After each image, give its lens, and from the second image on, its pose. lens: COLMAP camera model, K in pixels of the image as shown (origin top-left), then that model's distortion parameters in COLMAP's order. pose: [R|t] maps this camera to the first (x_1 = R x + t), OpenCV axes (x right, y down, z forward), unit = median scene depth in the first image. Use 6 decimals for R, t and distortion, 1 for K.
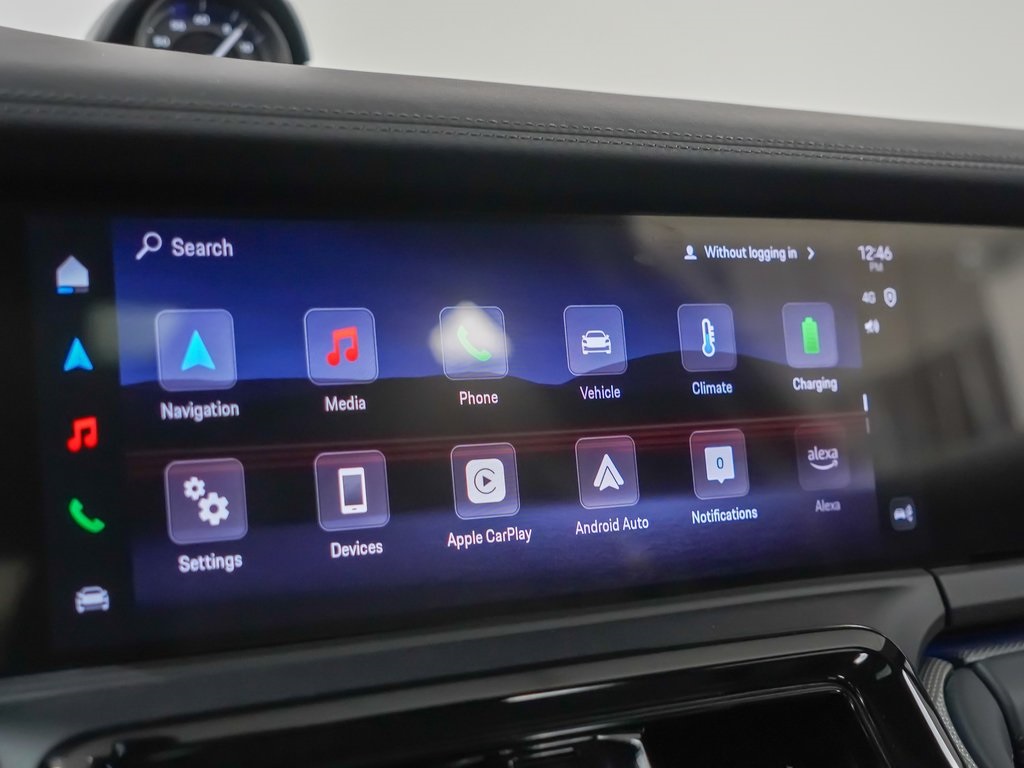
lens RADIAL K [[1601.5, 0, 512.0], [0, 1601.5, 384.0], [0, 0, 1]] dist [-0.013749, -0.156300]
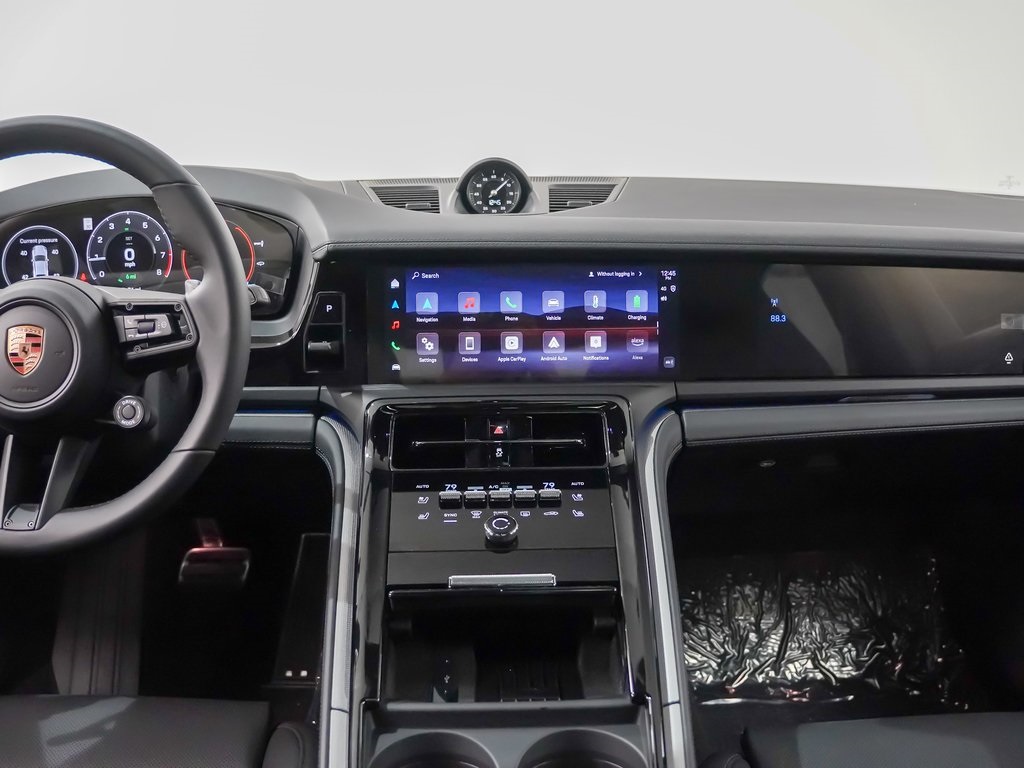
lens RADIAL K [[1095.3, 0, 512.0], [0, 1095.3, 384.0], [0, 0, 1]] dist [-0.205497, 0.120257]
pose [[0.884702, 0.090889, -0.457211, 1.112582], [-0.024289, 0.988464, 0.149498, -0.212440], [0.465525, -0.121156, 0.876703, -1.118032]]
